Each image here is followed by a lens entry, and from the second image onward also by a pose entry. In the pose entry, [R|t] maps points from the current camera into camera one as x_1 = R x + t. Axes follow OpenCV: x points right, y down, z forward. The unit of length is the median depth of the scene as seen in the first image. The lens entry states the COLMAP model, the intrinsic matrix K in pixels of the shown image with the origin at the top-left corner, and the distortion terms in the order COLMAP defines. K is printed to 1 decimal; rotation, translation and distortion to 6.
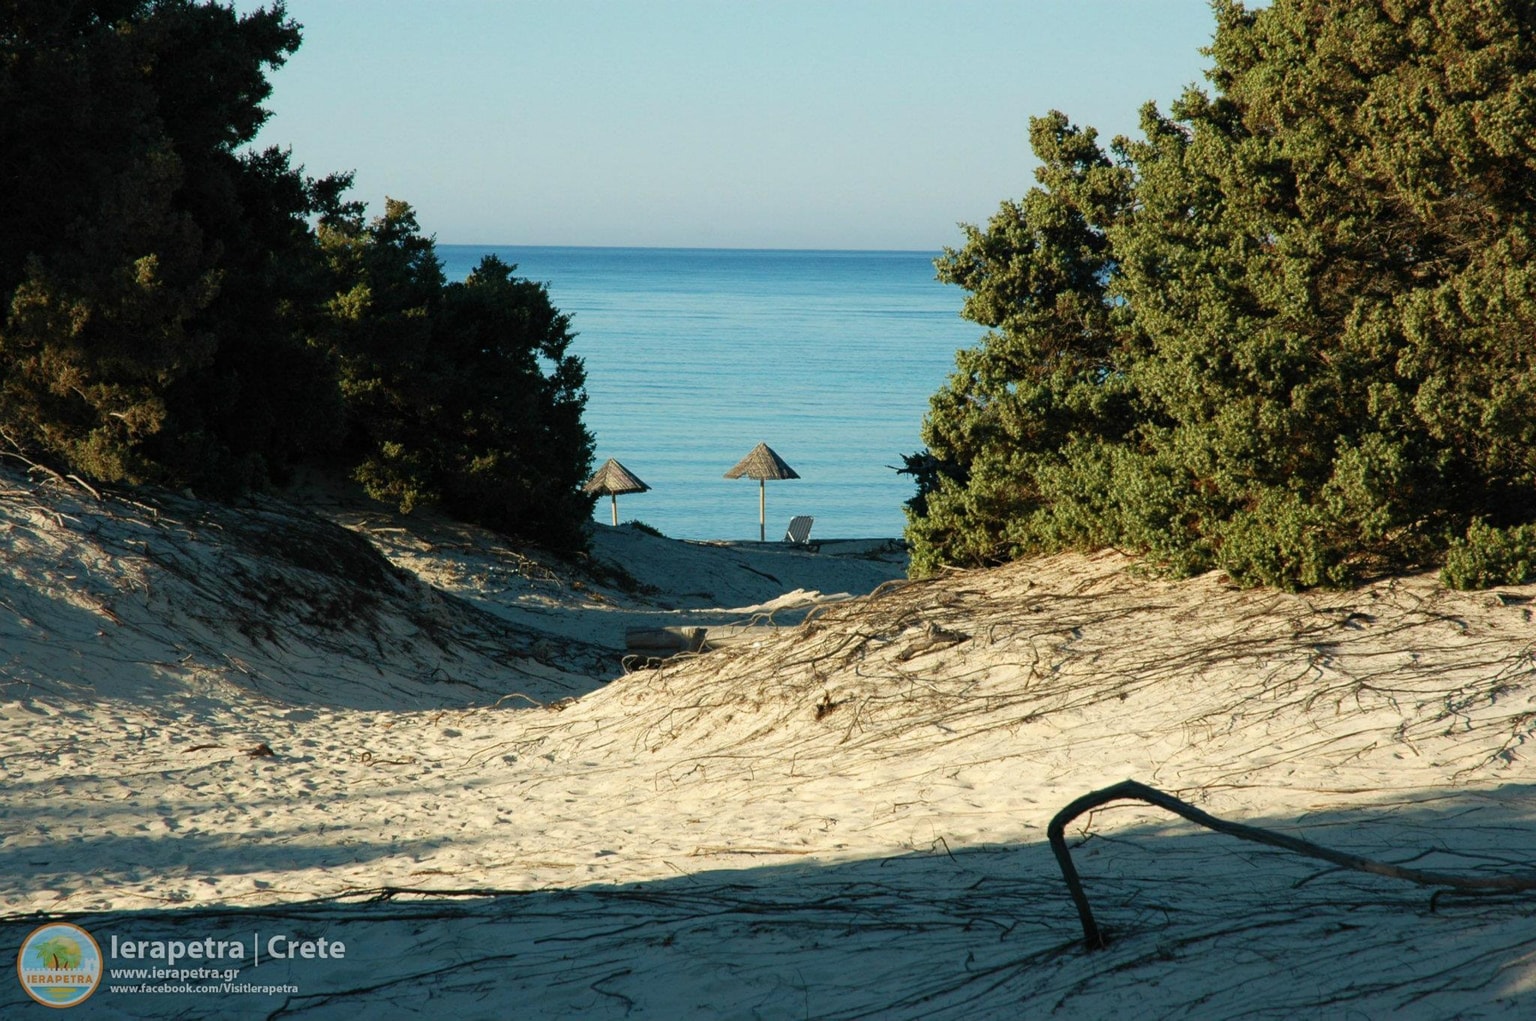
lens RADIAL K [[2478.2, 0, 769.1], [0, 2478.2, 511.3], [0, 0, 1]] dist [0.017777, 0.000000]
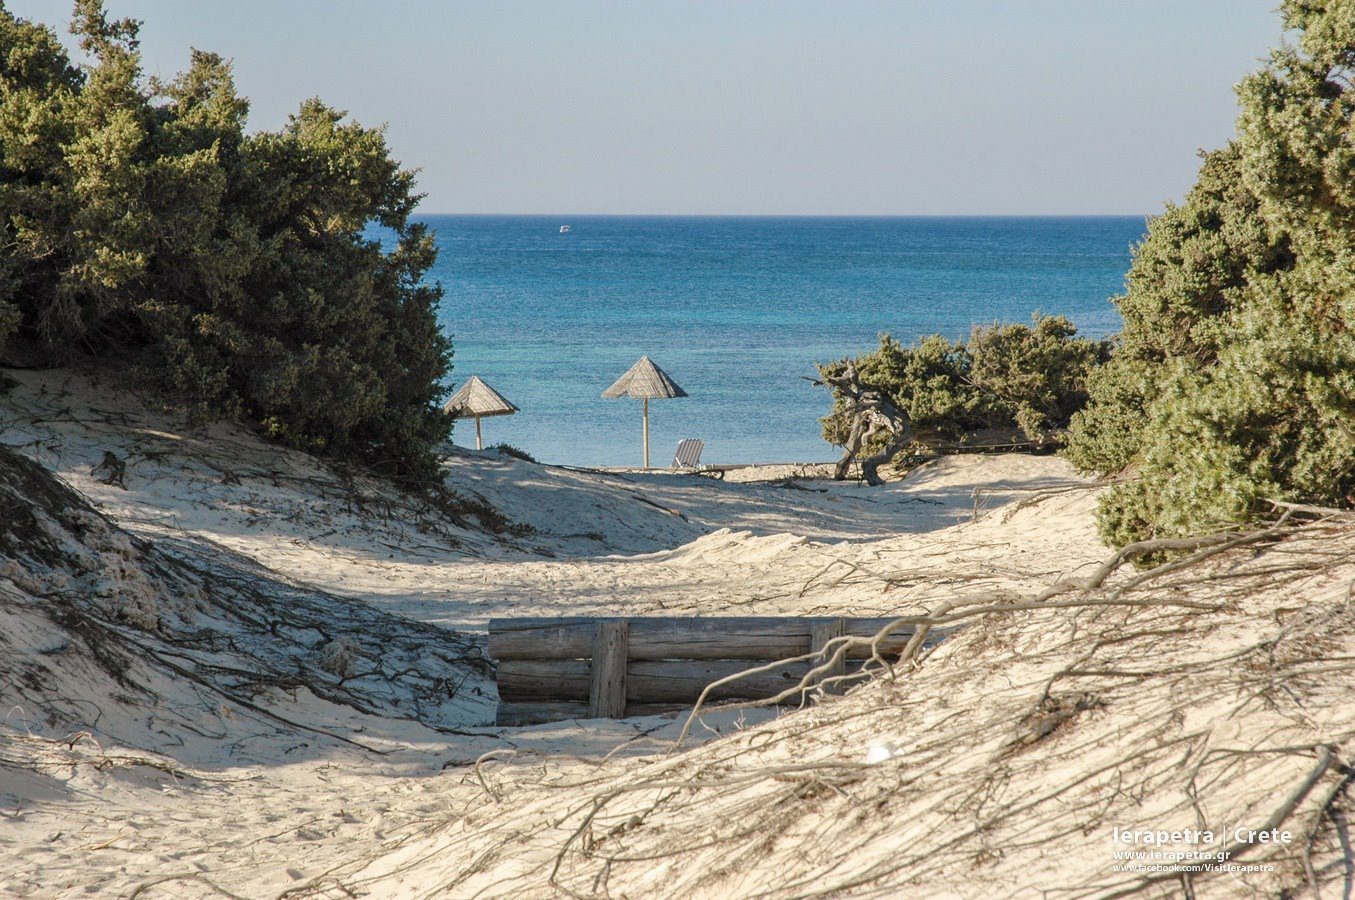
lens RADIAL K [[2186.2, 0, 676.2], [0, 2186.2, 450.1], [0, 0, 1]] dist [0.017777, 0.000000]
pose [[0.999627, -0.008822, 0.025834, -0.018361], [0.008768, 0.999959, 0.002210, 0.006028], [-0.025853, -0.001983, 0.999664, 0.331956]]
